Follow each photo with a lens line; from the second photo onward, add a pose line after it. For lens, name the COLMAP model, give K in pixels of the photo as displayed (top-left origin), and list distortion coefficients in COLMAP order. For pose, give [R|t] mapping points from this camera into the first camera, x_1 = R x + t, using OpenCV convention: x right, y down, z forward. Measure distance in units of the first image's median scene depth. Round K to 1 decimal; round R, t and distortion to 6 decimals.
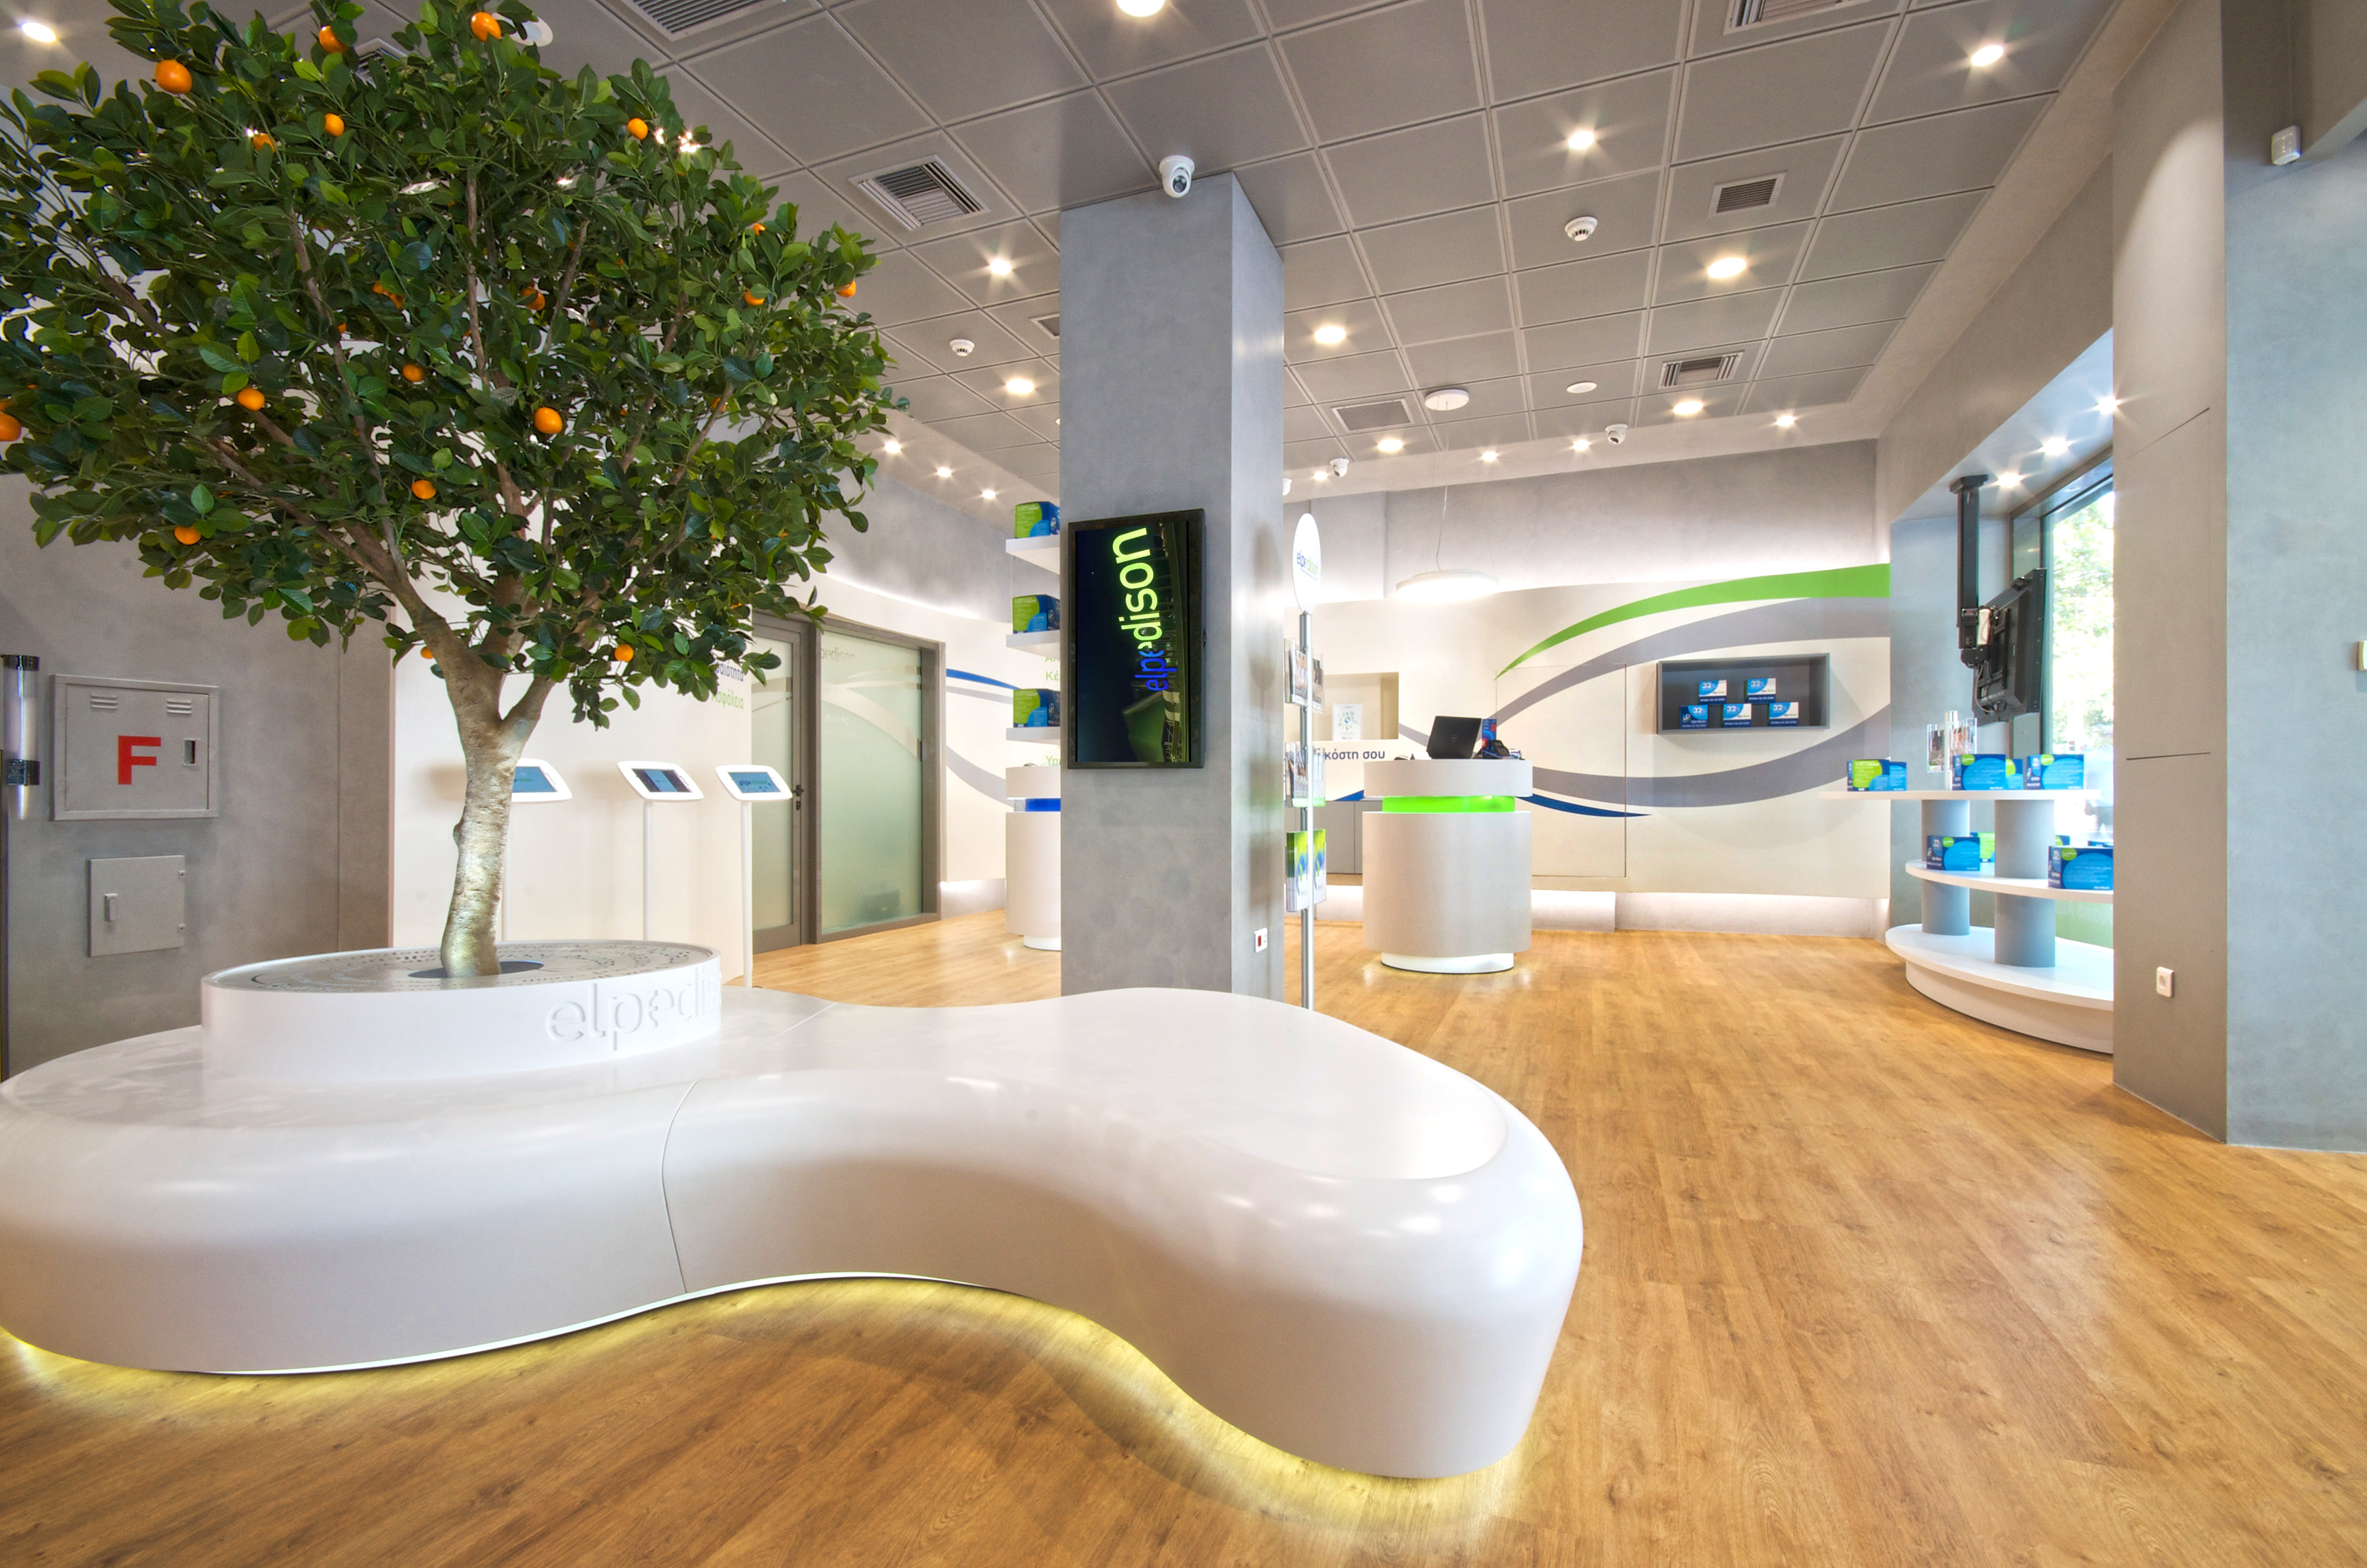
lens RADIAL K [[1014.5, 0, 1185.0], [0, 1014.5, 808.8], [0, 0, 1]] dist [-0.011341, -0.002801]
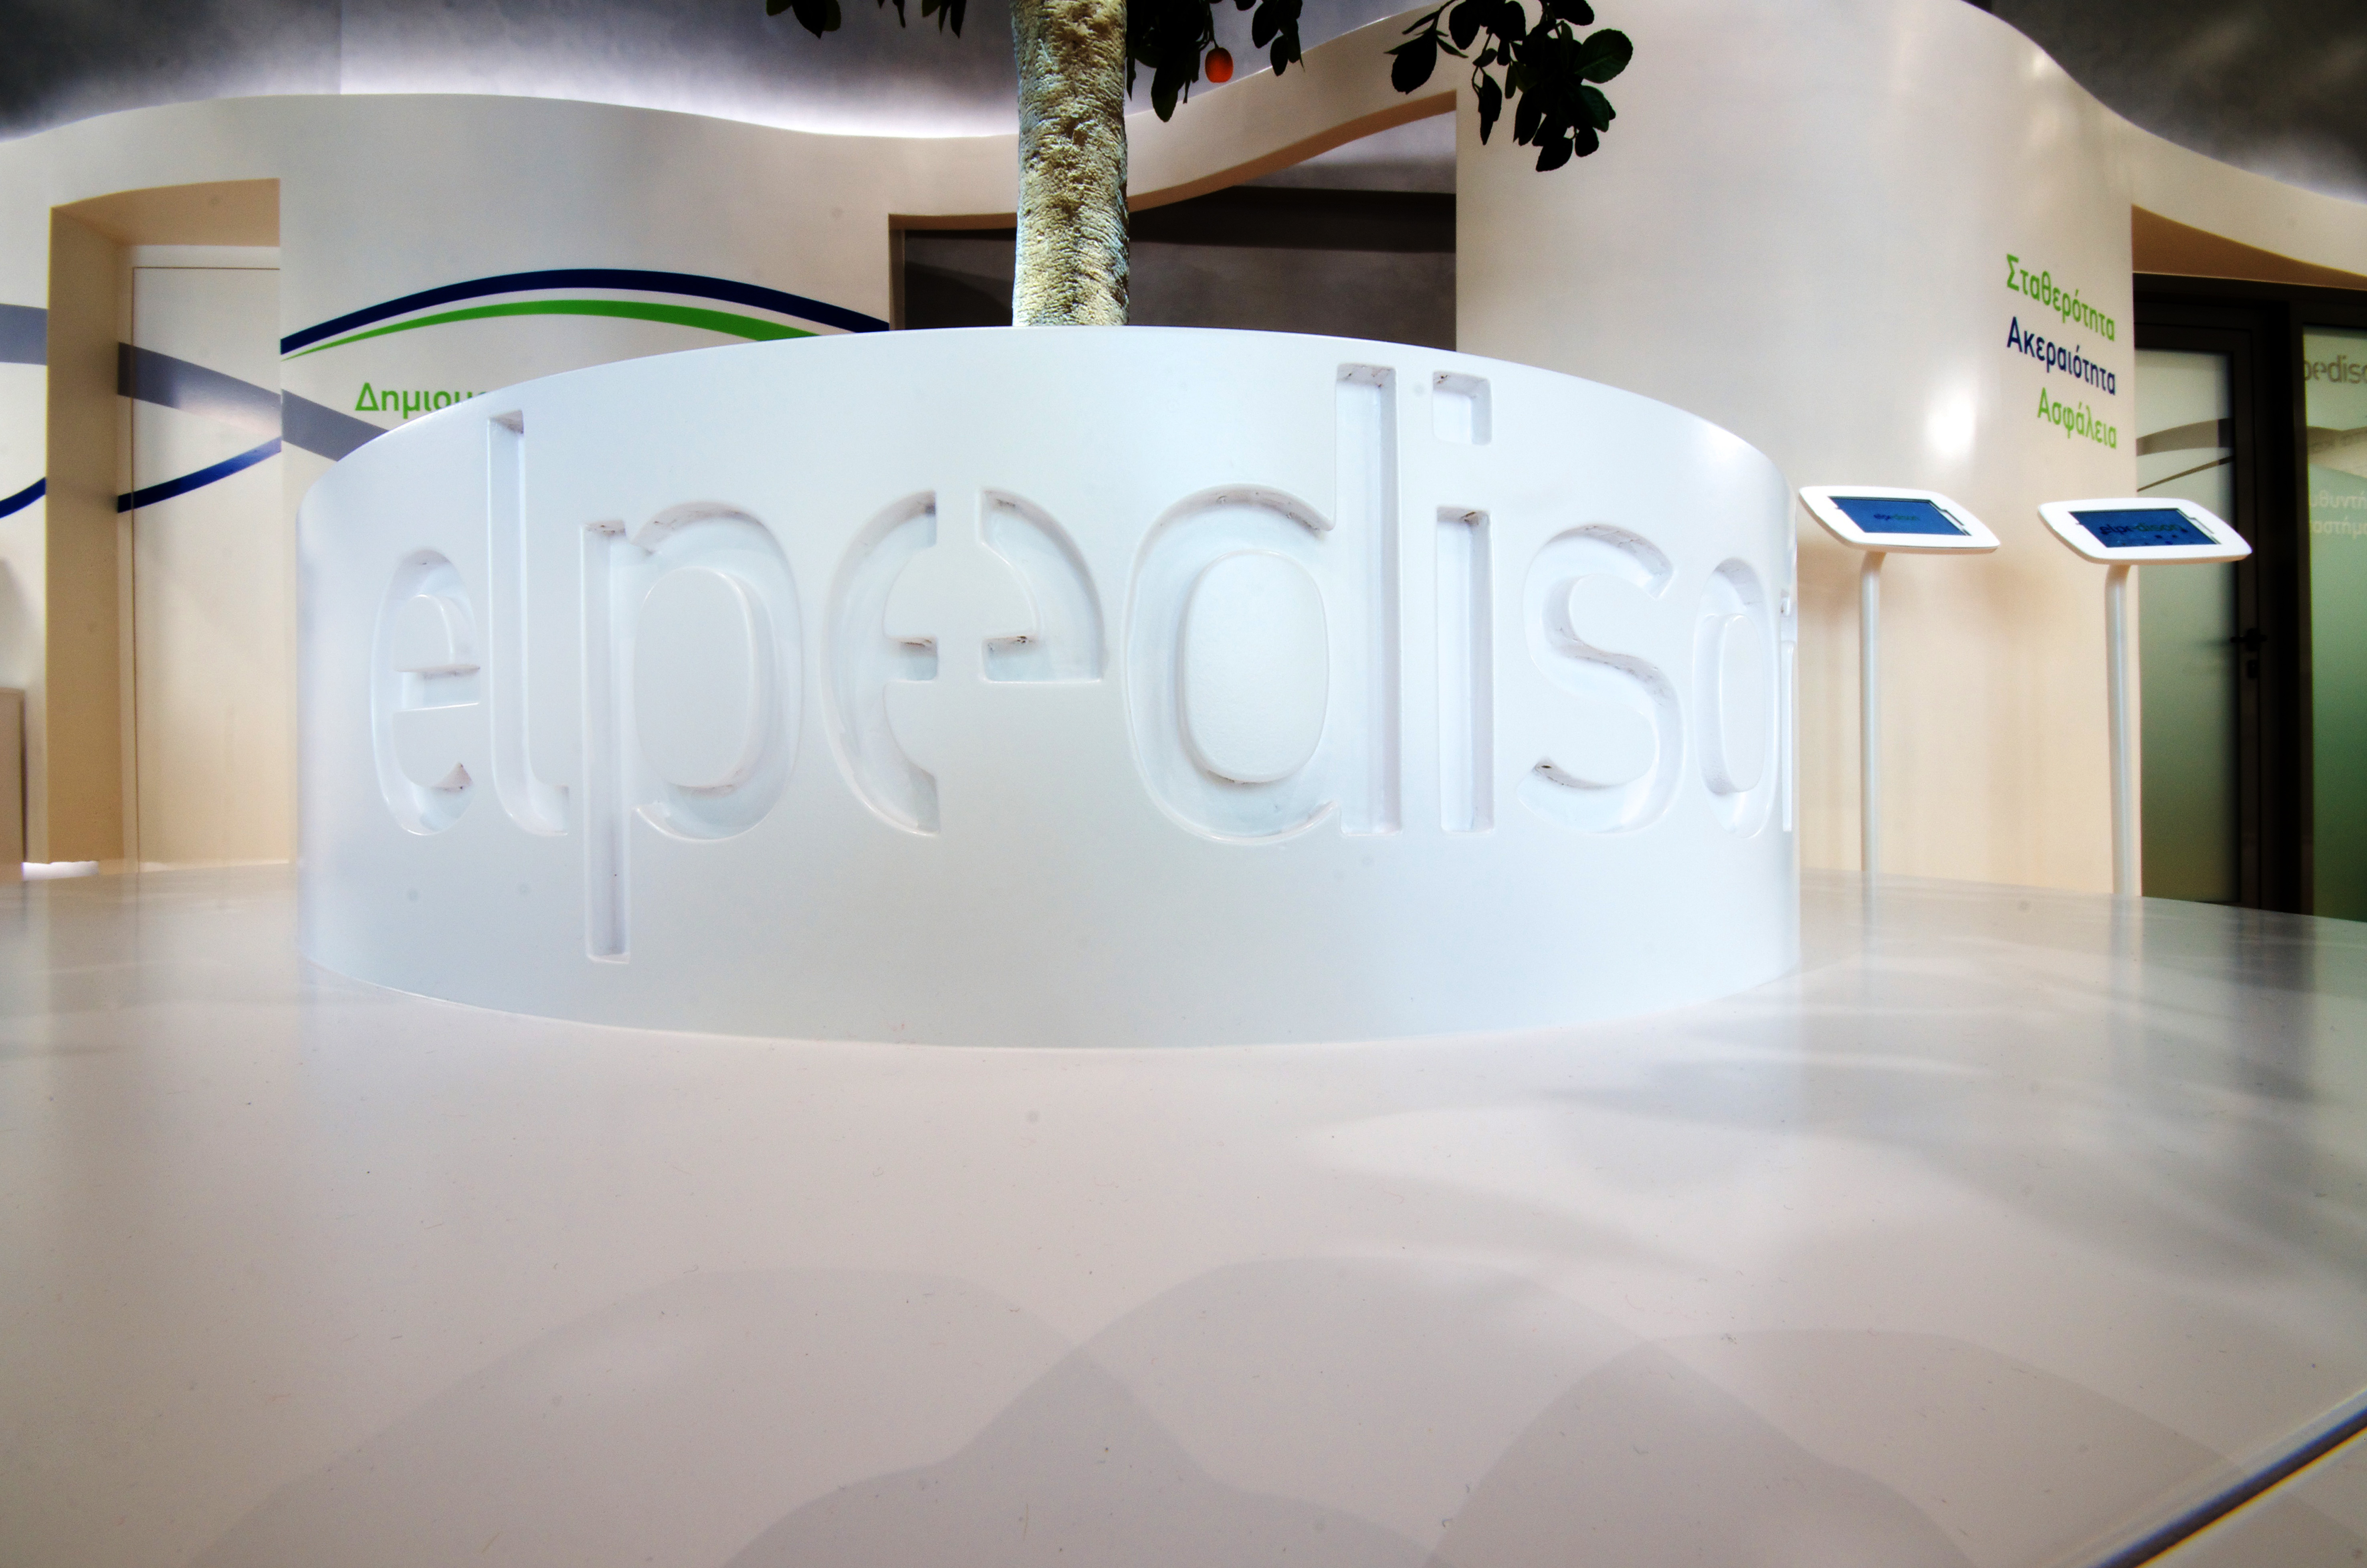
lens RADIAL K [[1014.5, 0, 1178.4], [0, 1014.5, 794.9], [0, 0, 1]] dist [-0.011341, -0.002801]
pose [[0.387001, -0.000277, -0.922079, -0.335557], [-0.011309, 0.999923, -0.005047, 0.173955], [0.922010, 0.012381, 0.386968, 0.802876]]
